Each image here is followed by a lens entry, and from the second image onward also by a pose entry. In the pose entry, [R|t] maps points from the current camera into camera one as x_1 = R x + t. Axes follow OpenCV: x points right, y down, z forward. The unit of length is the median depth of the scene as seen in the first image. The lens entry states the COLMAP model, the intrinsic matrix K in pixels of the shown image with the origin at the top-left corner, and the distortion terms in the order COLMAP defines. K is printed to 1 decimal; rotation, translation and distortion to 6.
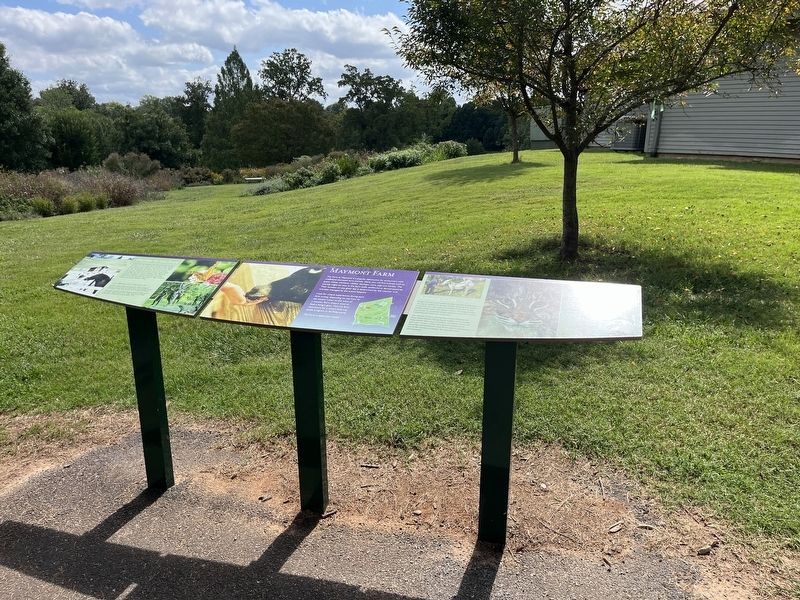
lens RADIAL K [[600.3, 0, 403.1], [0, 600.3, 302.9], [0, 0, 1]] dist [0.065396, -0.082664]
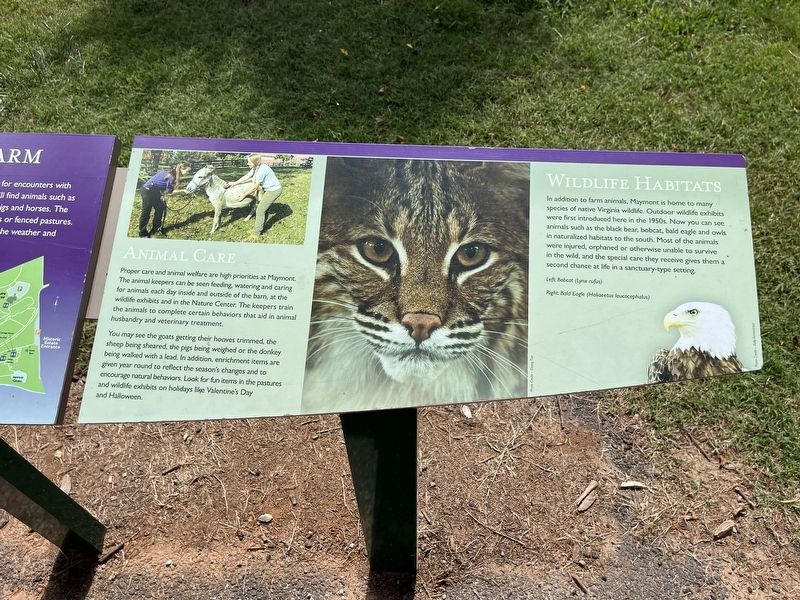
lens RADIAL K [[600.3, 0, 403.1], [0, 600.3, 302.9], [0, 0, 1]] dist [0.065396, -0.082664]
pose [[0.975480, -0.183924, 0.120877, 0.125169], [0.078865, 0.804854, 0.588209, -0.163672], [-0.205474, -0.564253, 0.799624, 0.636308]]
